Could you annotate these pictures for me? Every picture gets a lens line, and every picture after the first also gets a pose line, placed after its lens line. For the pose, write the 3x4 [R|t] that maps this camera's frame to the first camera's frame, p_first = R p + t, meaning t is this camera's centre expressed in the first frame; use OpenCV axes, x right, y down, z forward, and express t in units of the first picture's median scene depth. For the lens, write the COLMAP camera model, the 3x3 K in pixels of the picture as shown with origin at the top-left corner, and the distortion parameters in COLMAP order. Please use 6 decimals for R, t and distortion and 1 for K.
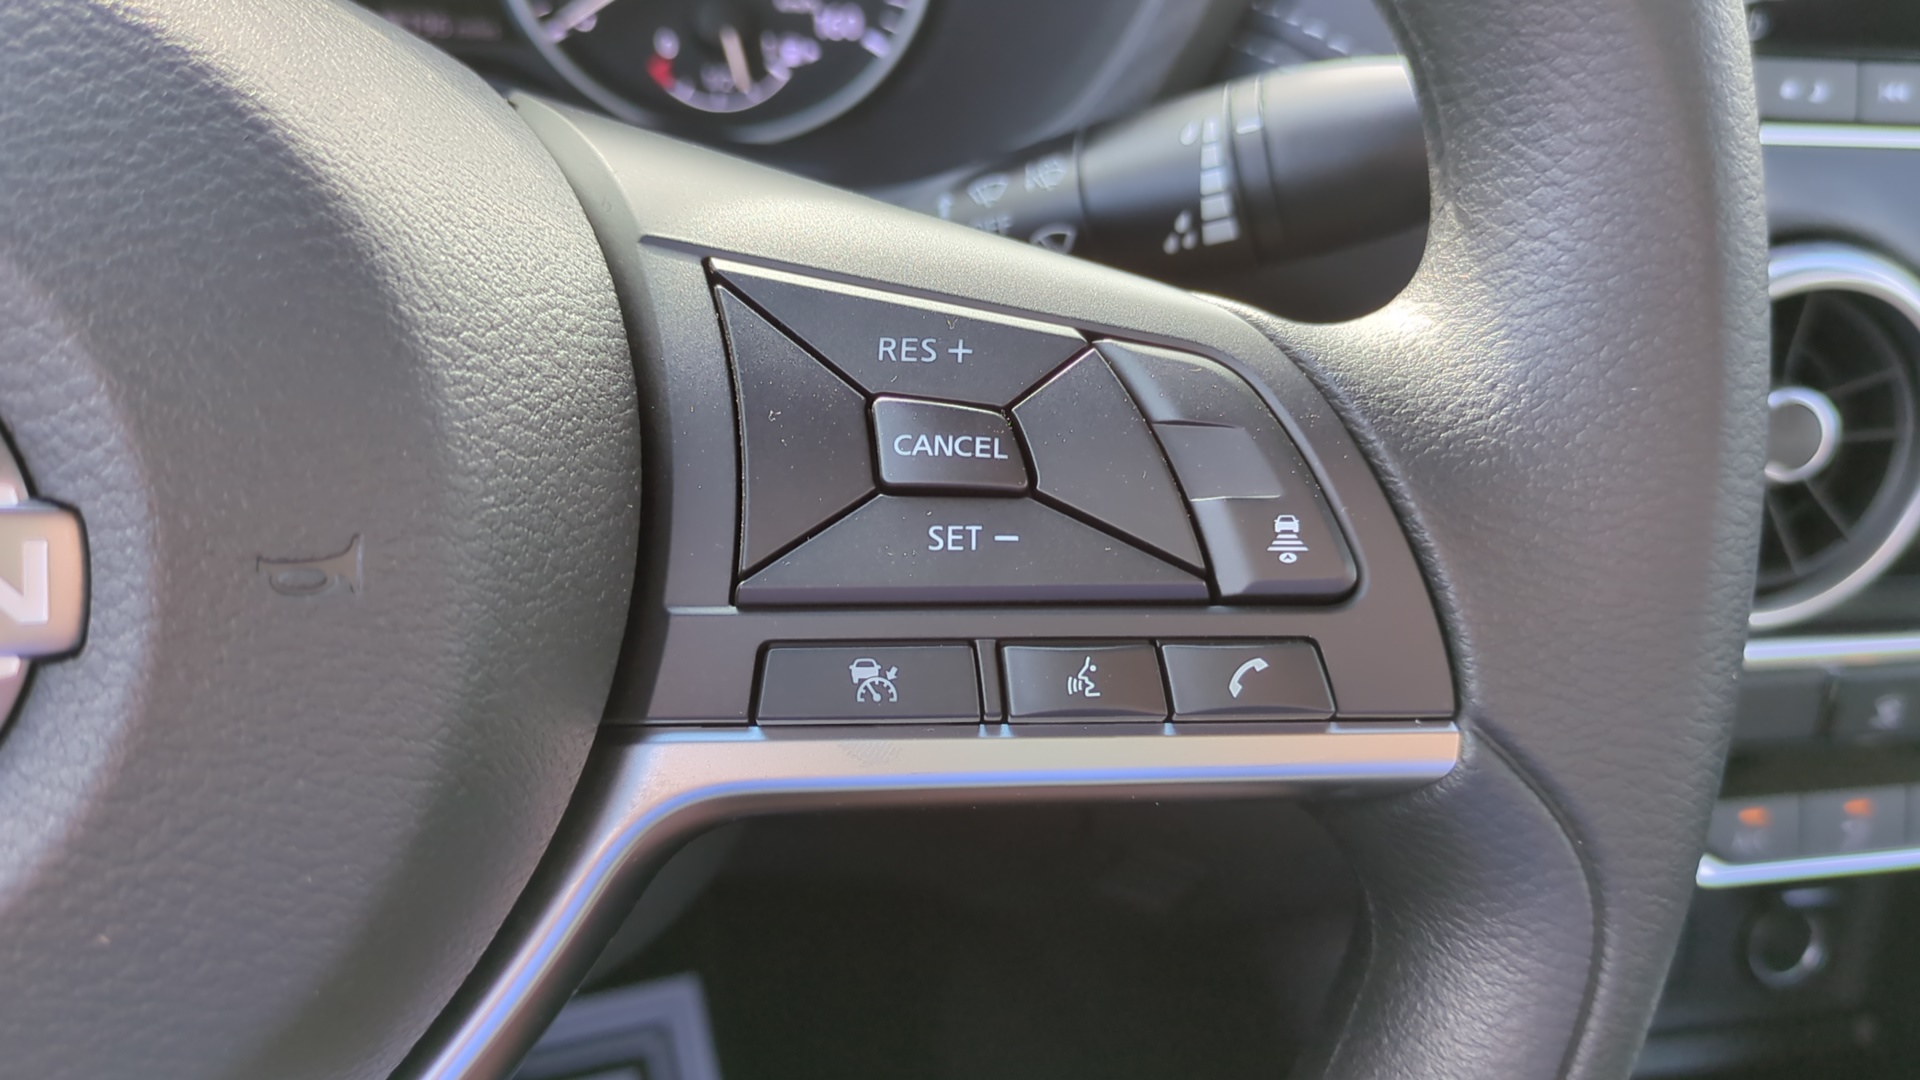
lens RADIAL K [[1655.0, 0, 963.4], [0, 1655.0, 550.4], [0, 0, 1]] dist [0.041760, -0.078280]
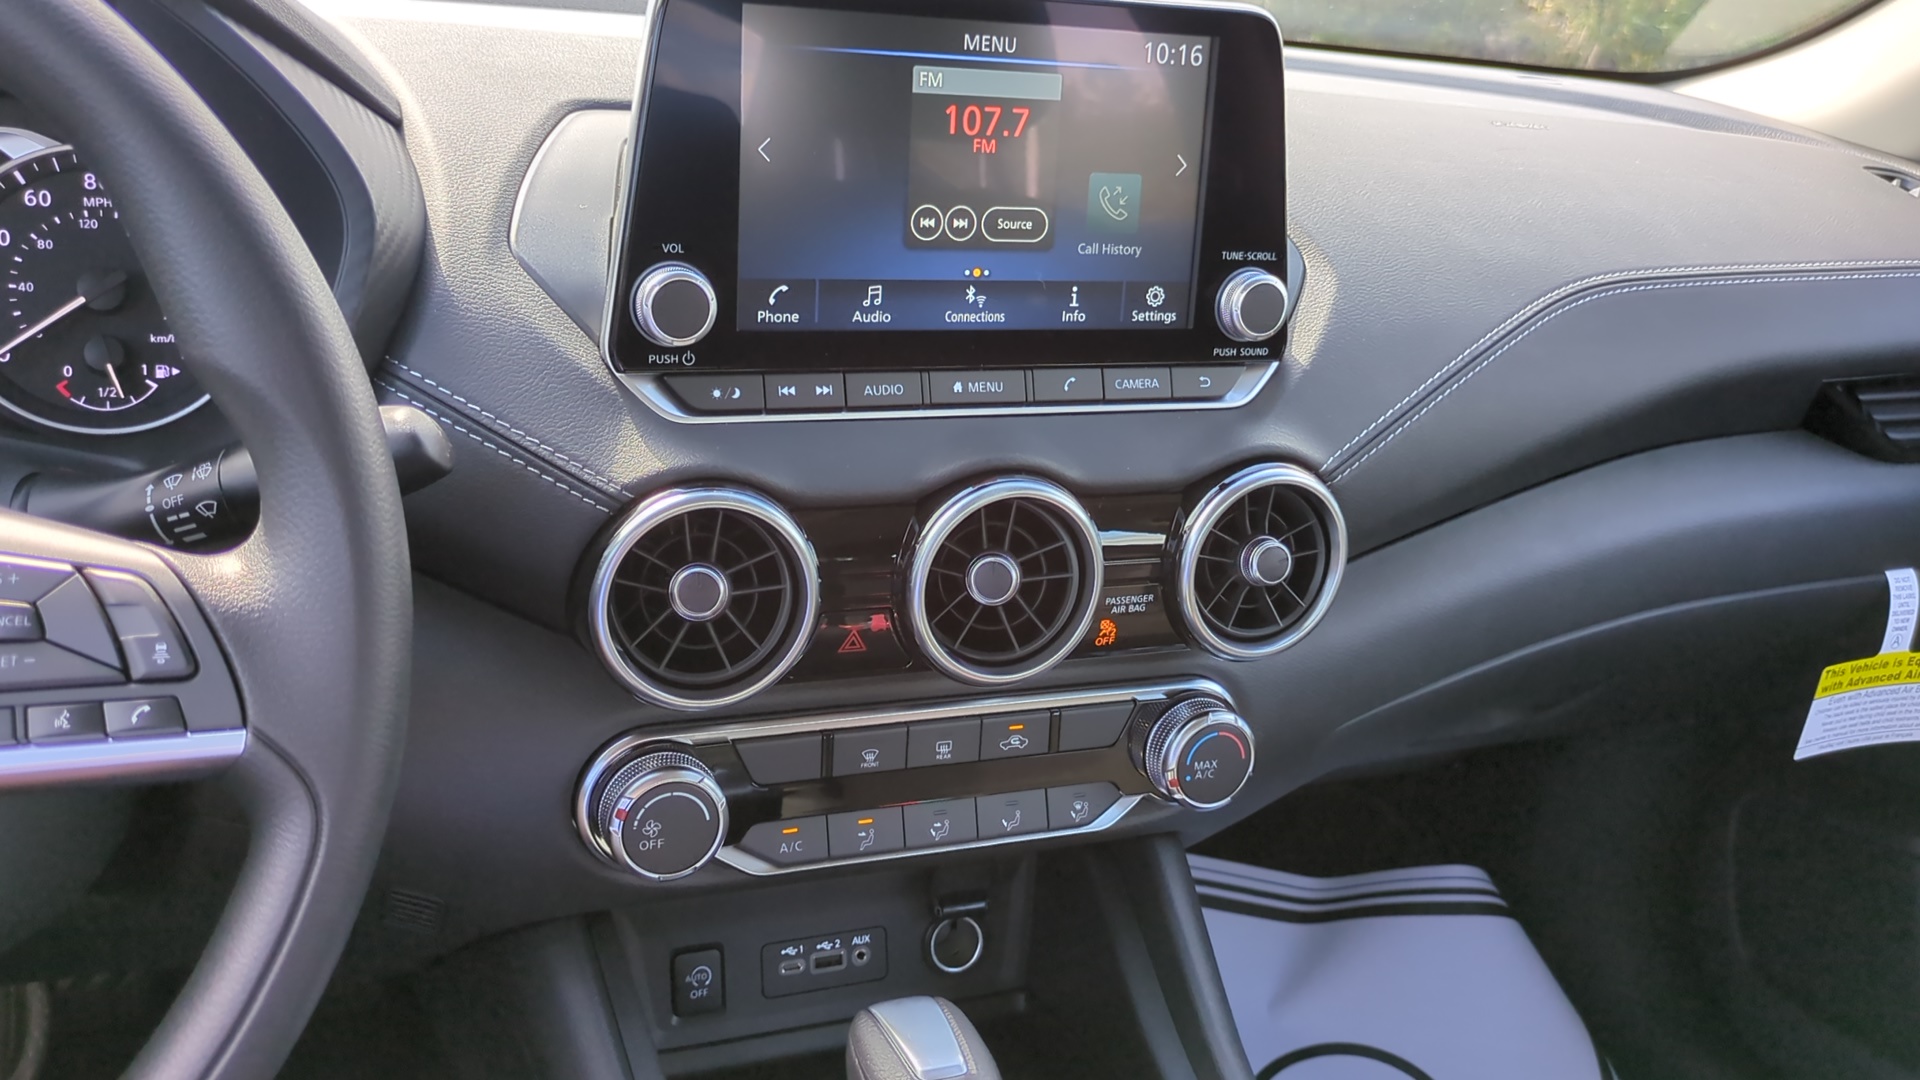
lens RADIAL K [[1655.0, 0, 958.5], [0, 1655.0, 531.5], [0, 0, 1]] dist [0.041760, -0.078280]
pose [[0.985878, -0.048217, 0.160373, 0.908638], [0.067691, 0.990671, -0.118271, 0.171096], [-0.153175, 0.127457, 0.979945, -1.417417]]
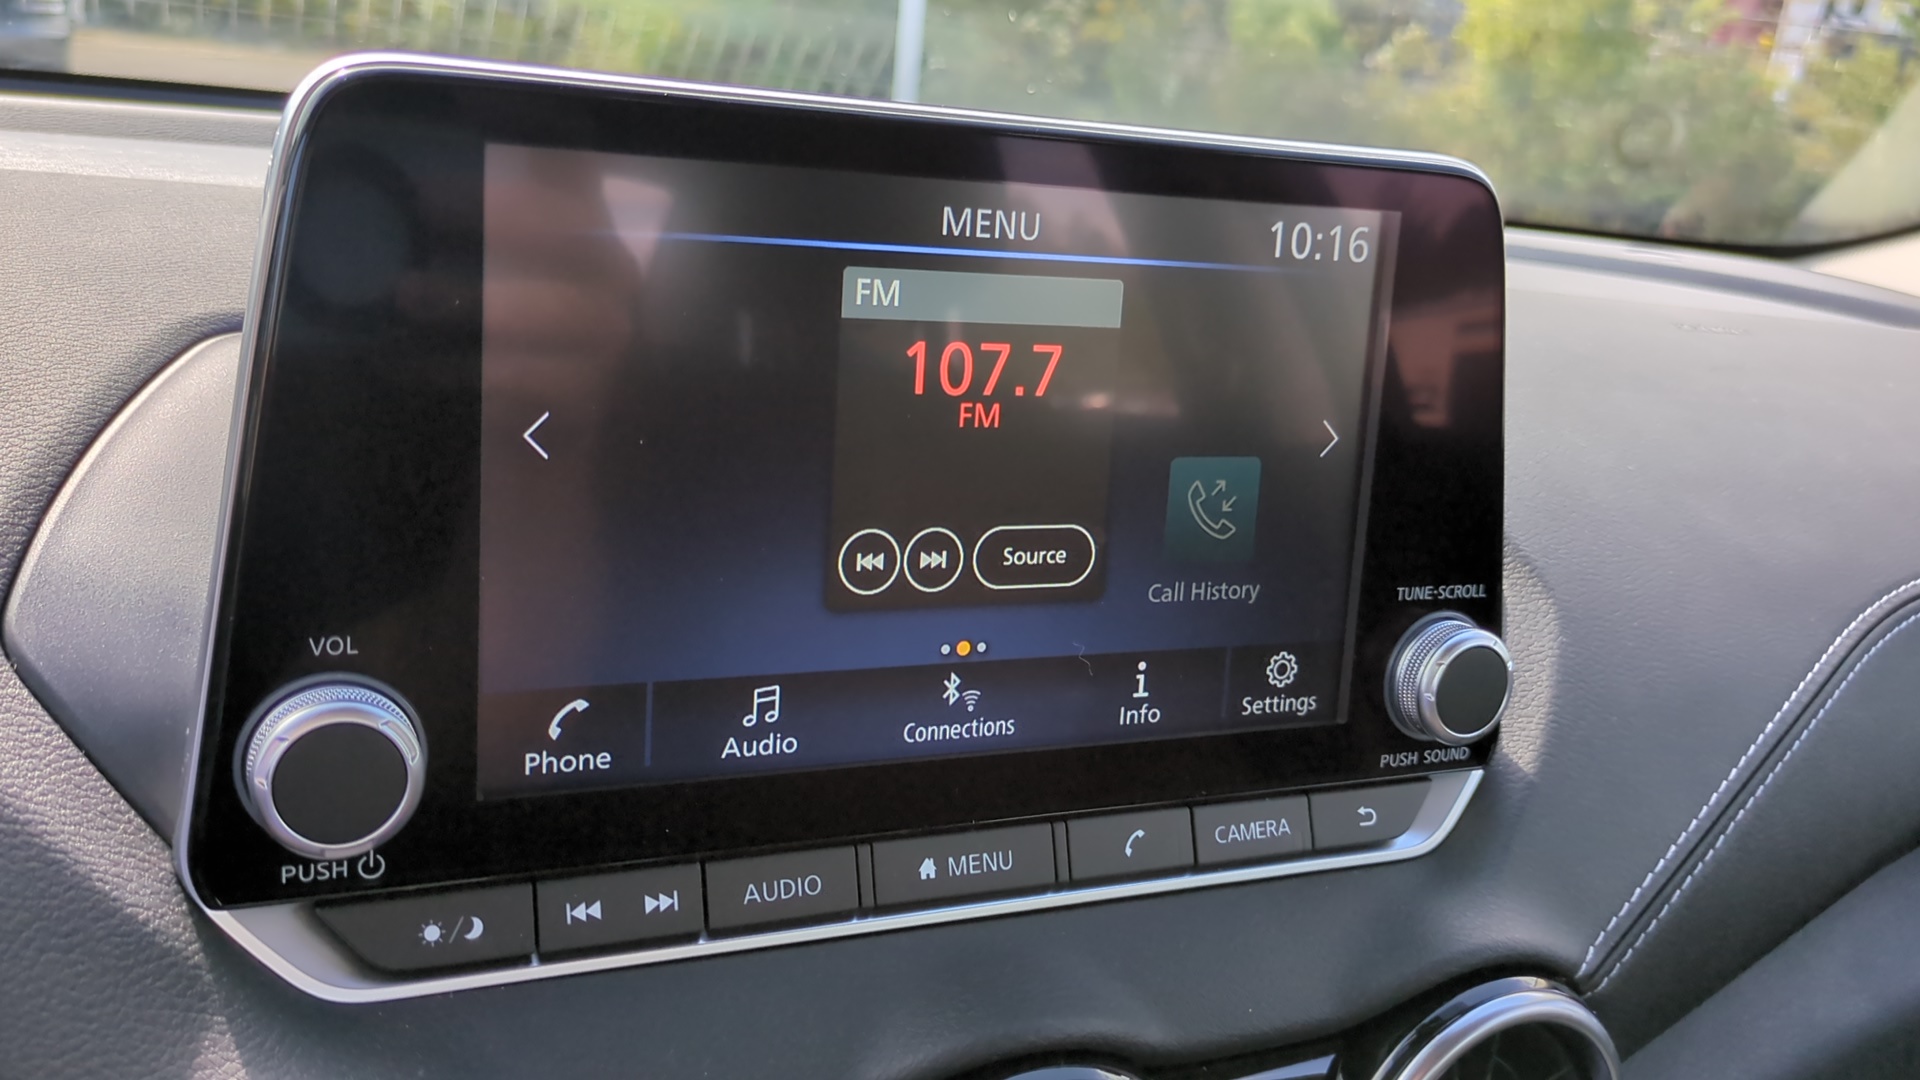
lens RADIAL K [[1655.0, 0, 953.3], [0, 1655.0, 538.1], [0, 0, 1]] dist [0.041760, -0.078280]
pose [[0.978263, -0.035590, 0.204291, 1.160921], [0.076034, 0.978111, -0.193695, -0.570504], [-0.192926, 0.205018, 0.959556, 0.204139]]
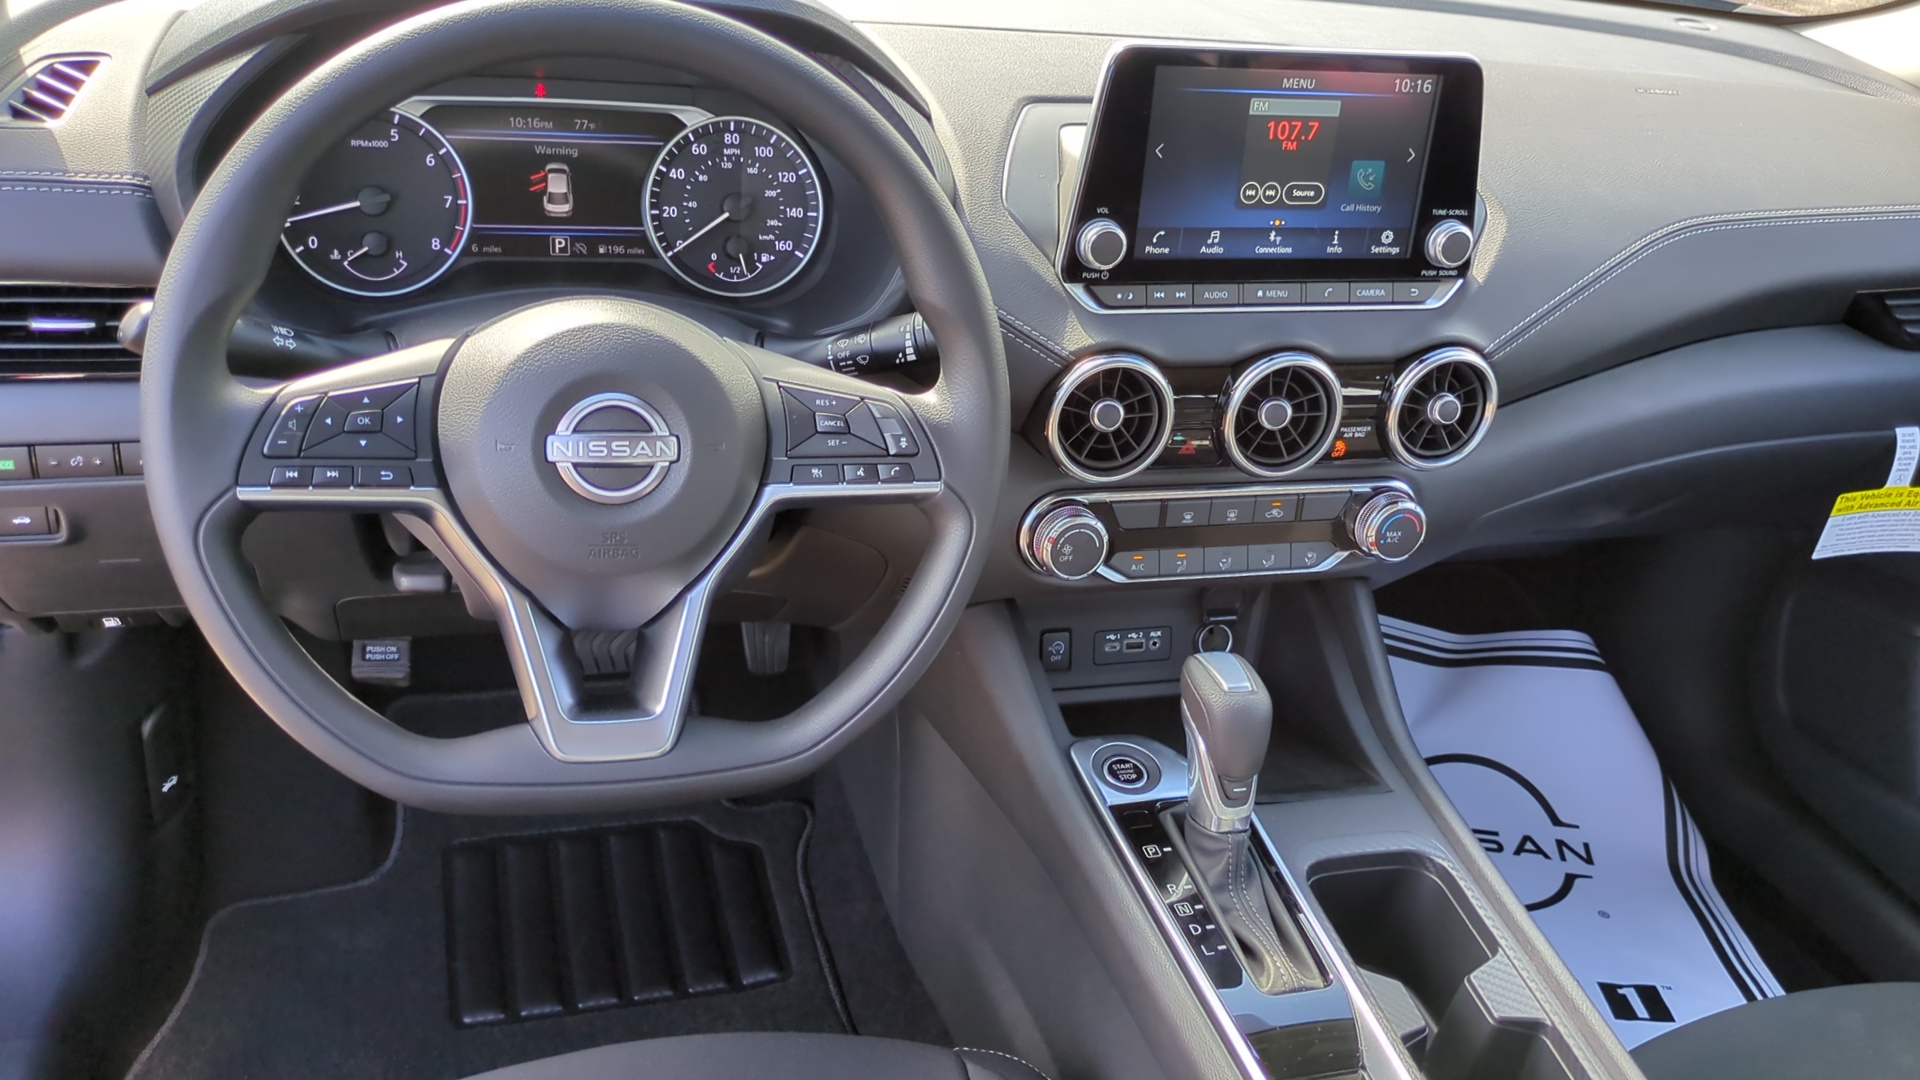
lens RADIAL K [[1655.0, 0, 965.4], [0, 1655.0, 529.9], [0, 0, 1]] dist [0.041760, -0.078280]
pose [[0.997388, -0.011397, 0.071323, 0.030929], [0.010581, 0.999874, 0.011815, 0.187518], [-0.071449, -0.011030, 0.997383, -3.713045]]
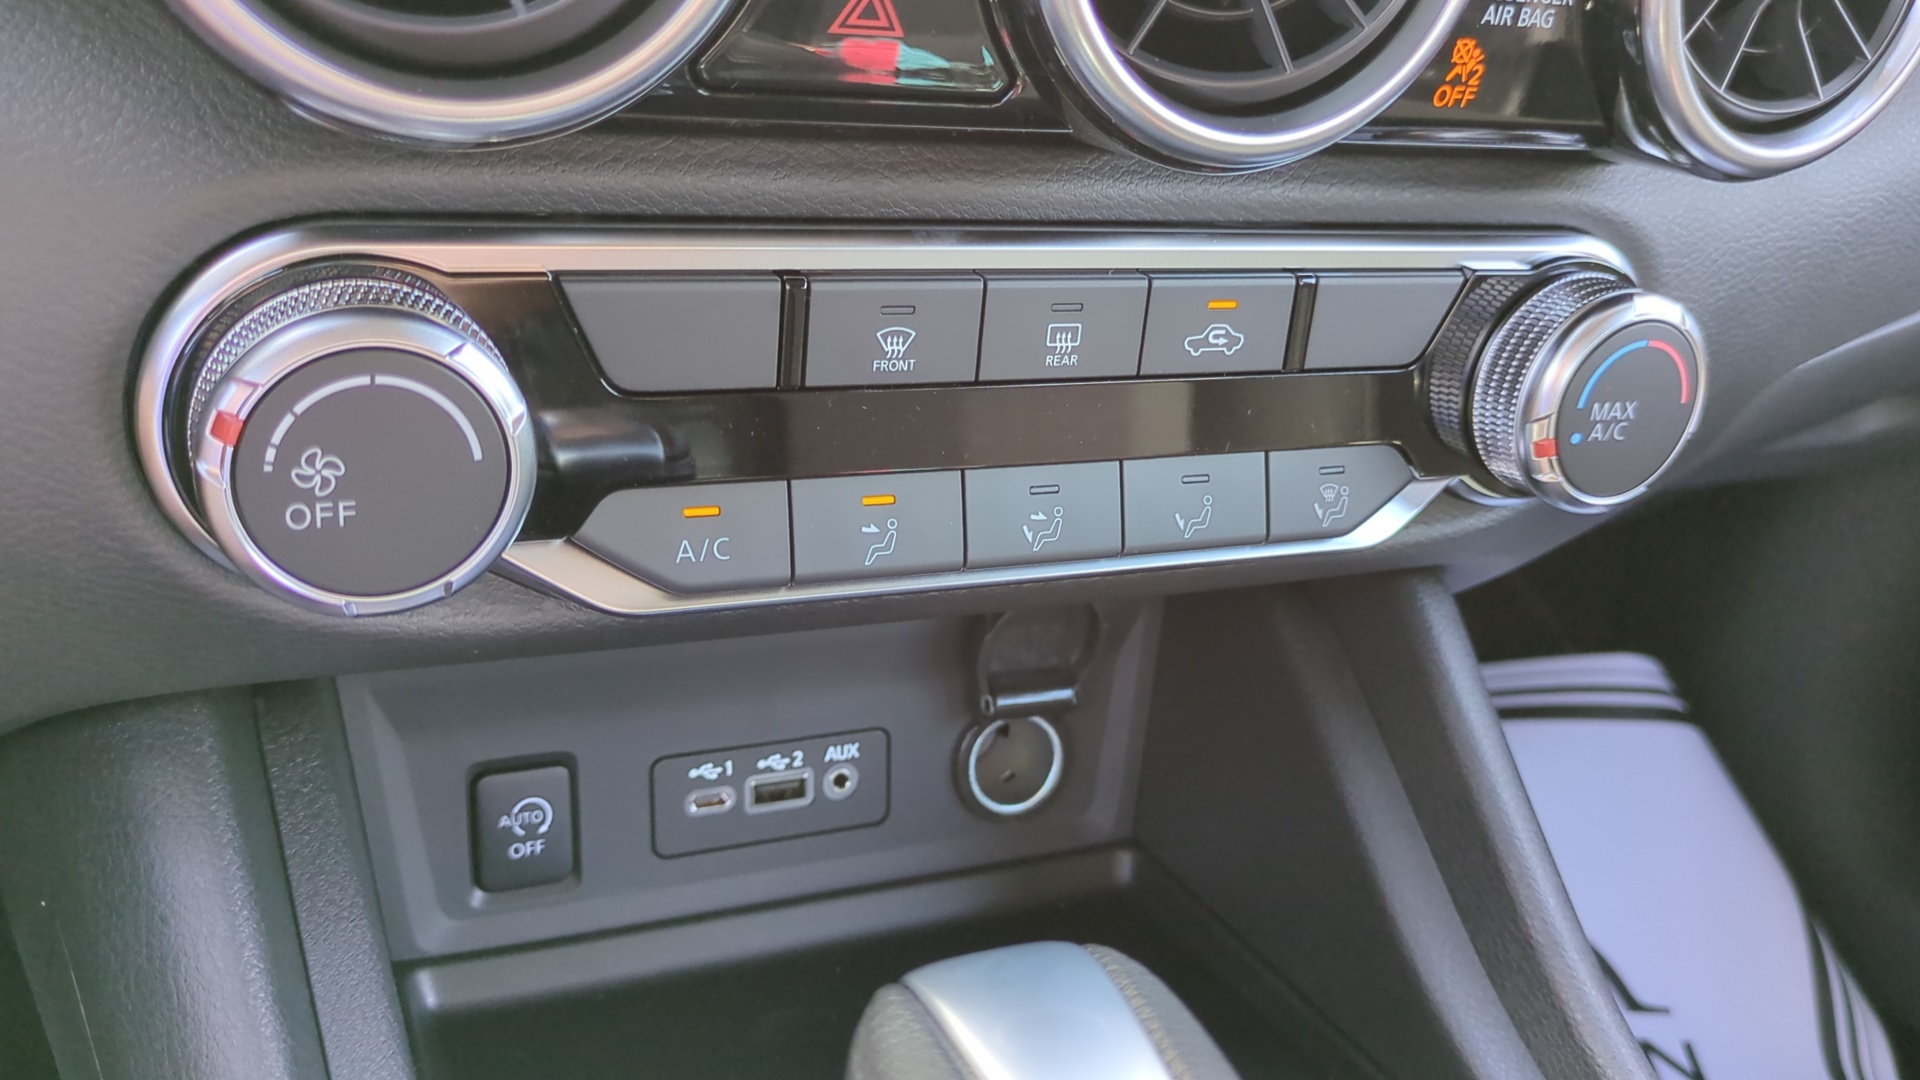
lens RADIAL K [[1655.0, 0, 961.8], [0, 1655.0, 534.3], [0, 0, 1]] dist [0.041760, -0.078280]
pose [[0.981178, -0.038544, 0.189219, 1.043811], [0.037172, 0.999251, 0.010794, 0.382379], [-0.189494, -0.003557, 0.981876, 0.769939]]
